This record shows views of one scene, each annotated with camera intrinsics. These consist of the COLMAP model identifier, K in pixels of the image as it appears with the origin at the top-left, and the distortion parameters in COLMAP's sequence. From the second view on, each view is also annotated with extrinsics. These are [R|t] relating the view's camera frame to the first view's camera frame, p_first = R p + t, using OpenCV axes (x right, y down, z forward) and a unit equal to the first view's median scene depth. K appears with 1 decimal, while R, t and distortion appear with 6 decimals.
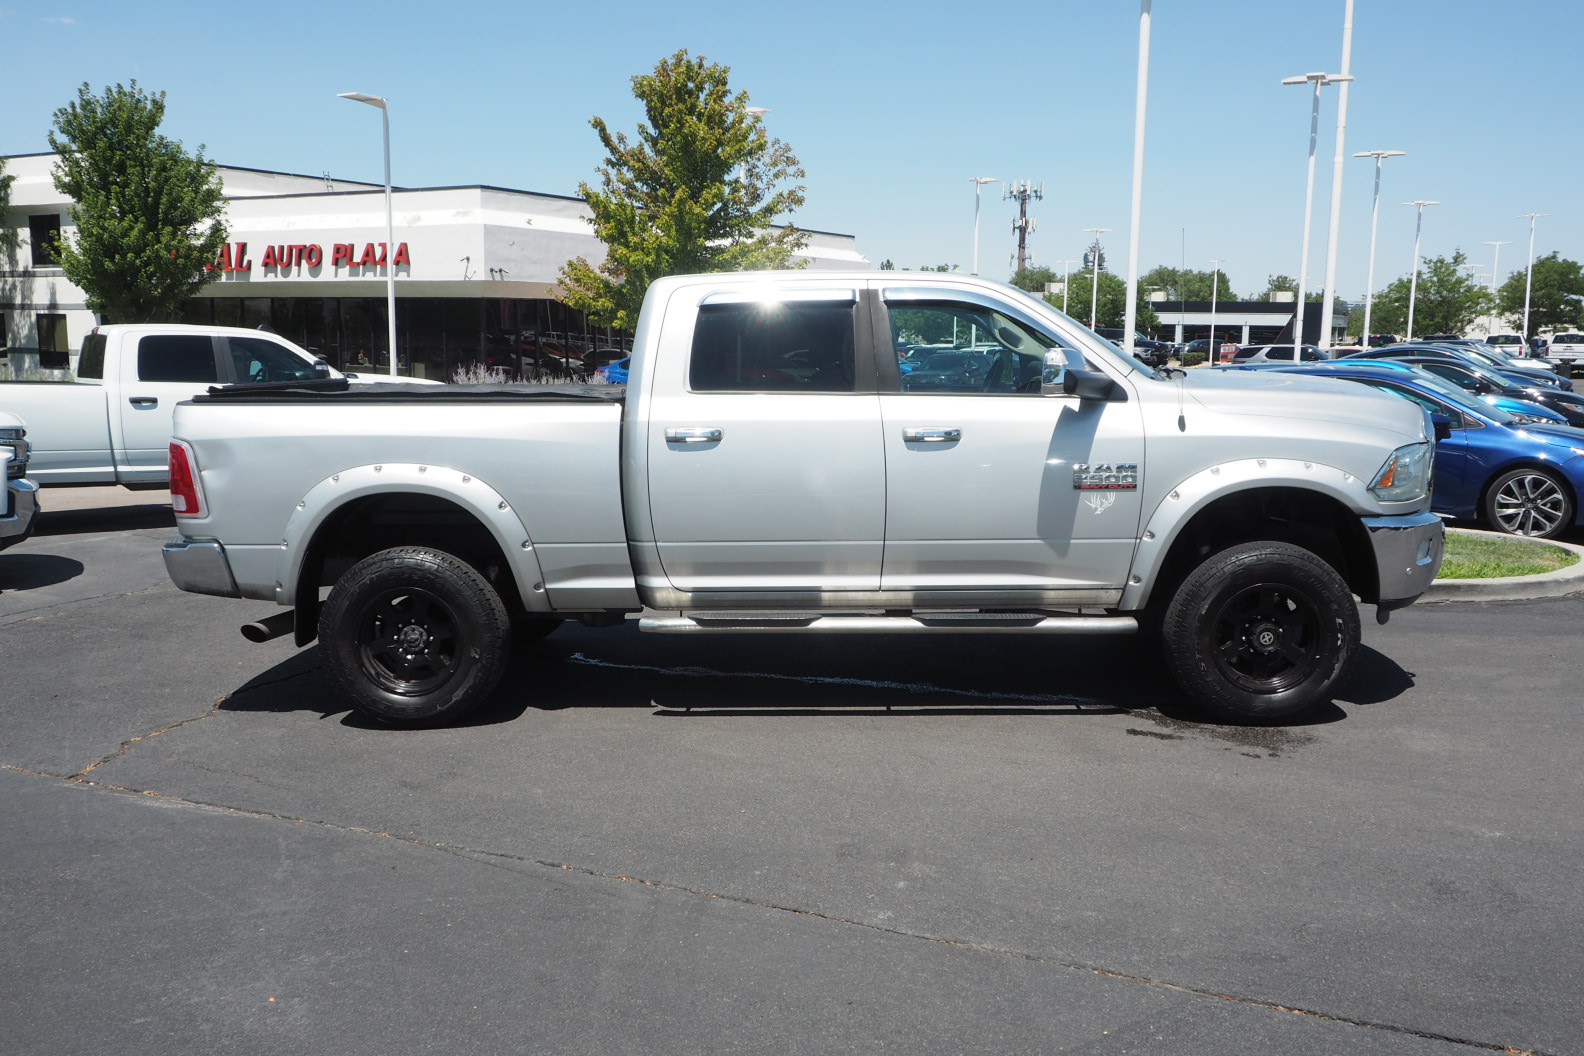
lens RADIAL K [[1396.8, 0, 784.6], [0, 1396.8, 528.9], [0, 0, 1]] dist [-0.013357, 0.002996]
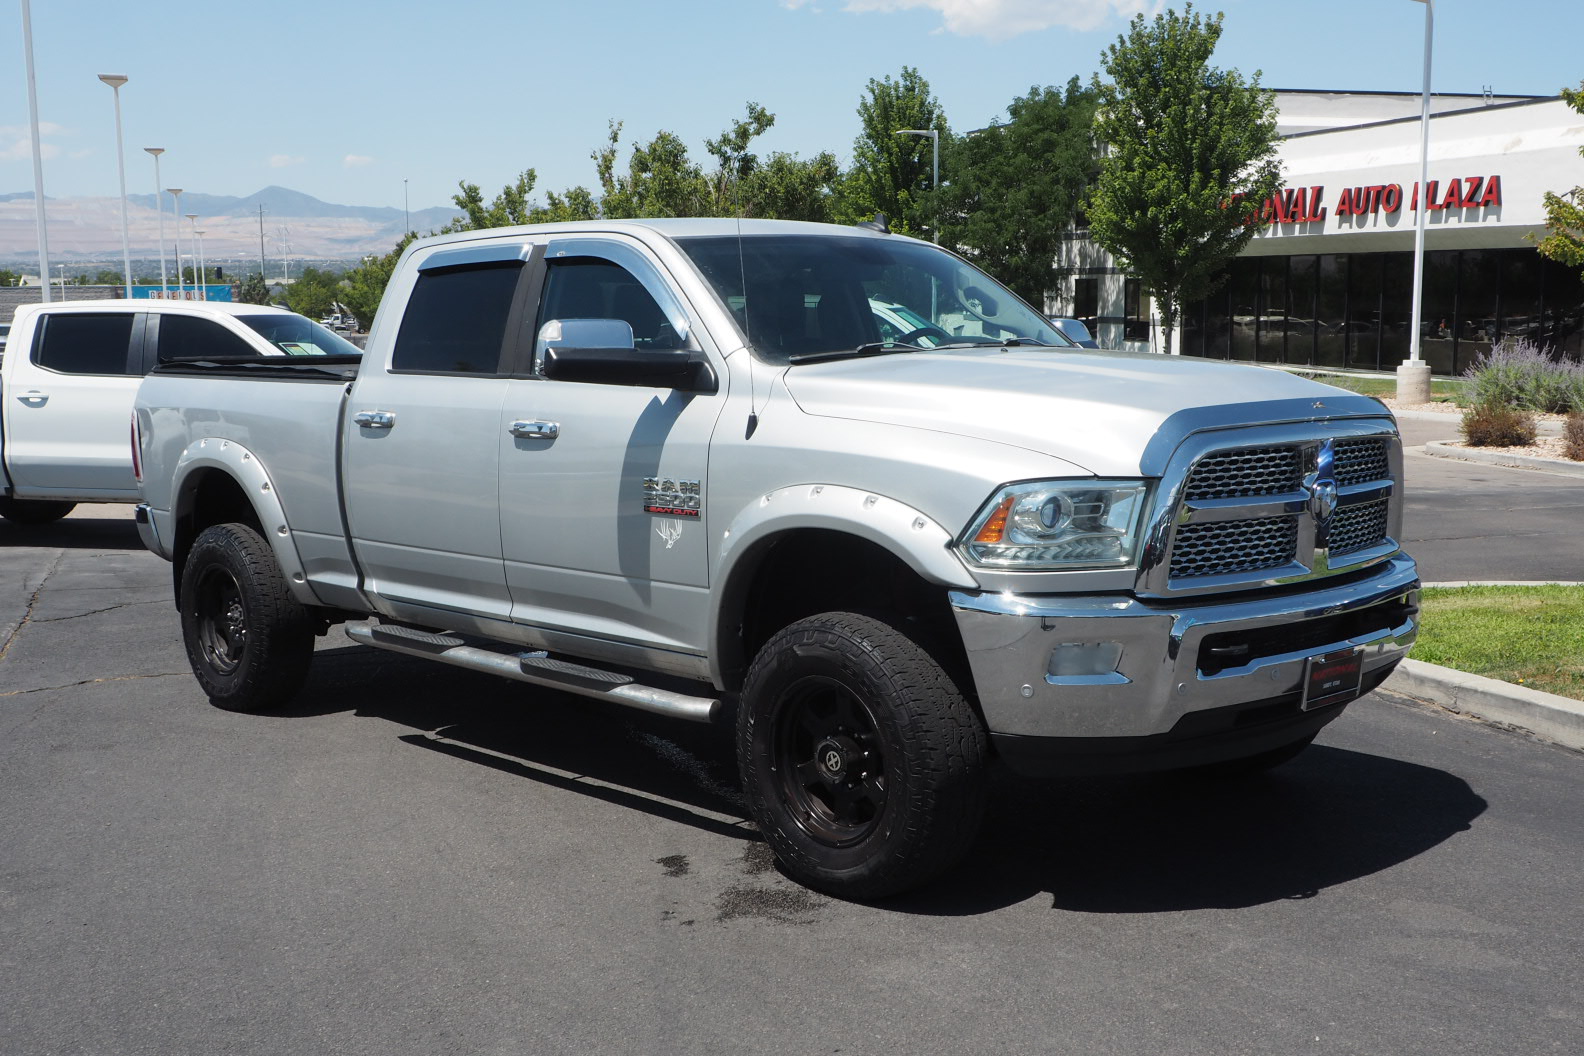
lens RADIAL K [[1795.8, 0, 818.0], [0, 1795.8, 527.8], [0, 0, 1]] dist [-0.014728, 0.008399]
pose [[0.712067, 0.077180, -0.697856, 0.168207], [-0.085023, 0.996104, 0.023411, -0.009036], [0.696944, 0.042664, 0.715855, 0.071164]]
